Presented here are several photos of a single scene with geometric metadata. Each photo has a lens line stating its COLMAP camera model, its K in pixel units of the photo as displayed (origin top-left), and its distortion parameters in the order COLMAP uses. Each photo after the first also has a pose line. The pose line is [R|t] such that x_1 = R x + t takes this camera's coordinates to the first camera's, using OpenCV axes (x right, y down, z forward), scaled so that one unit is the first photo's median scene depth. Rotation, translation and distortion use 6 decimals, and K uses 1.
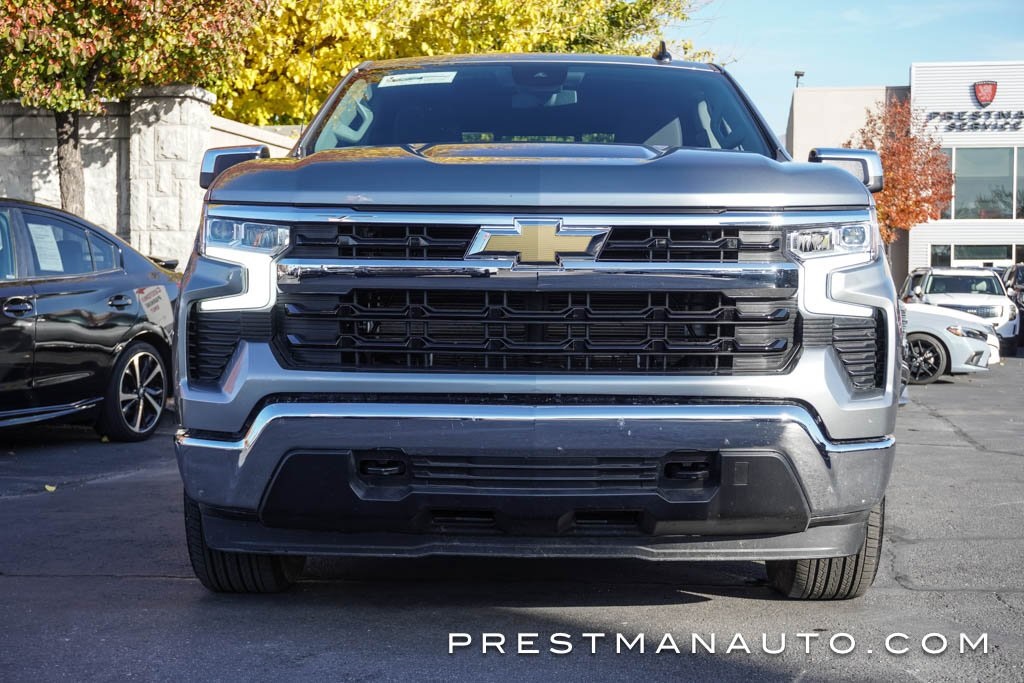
lens RADIAL K [[1504.1, 0, 512.6], [0, 1504.1, 332.7], [0, 0, 1]] dist [0.022541, 0.000000]
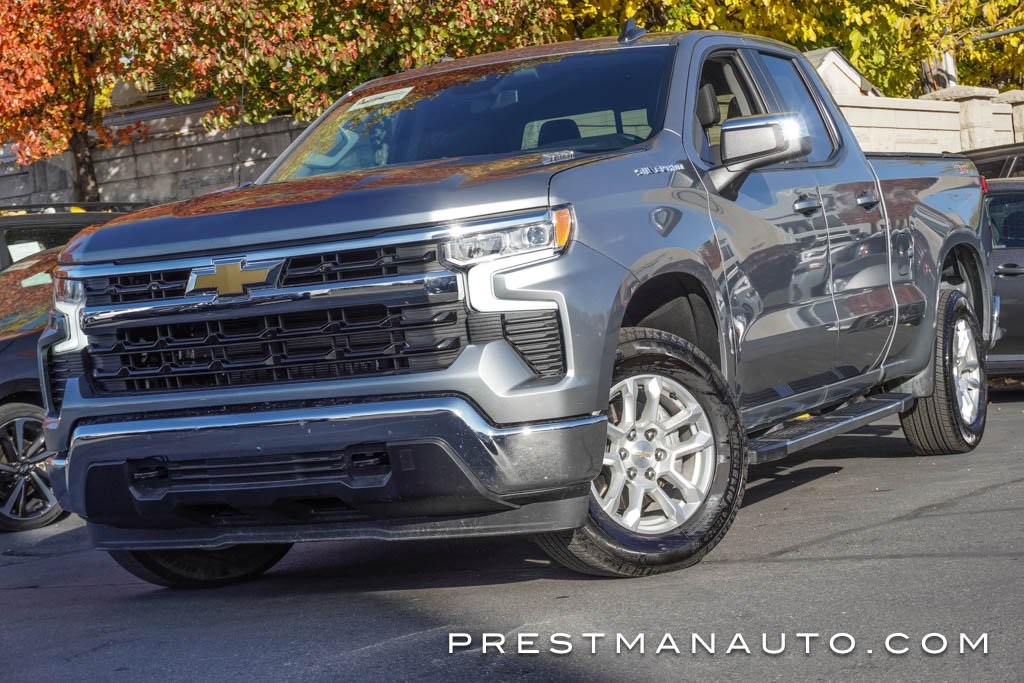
lens RADIAL K [[2305.2, 0, 511.9], [0, 2305.2, 349.0], [0, 0, 1]] dist [0.459817, 0.000000]
pose [[0.871400, -0.082225, -0.483634, 1.040139], [0.091552, 0.995791, -0.004343, 0.023568], [0.481955, -0.040493, 0.875260, -0.484061]]
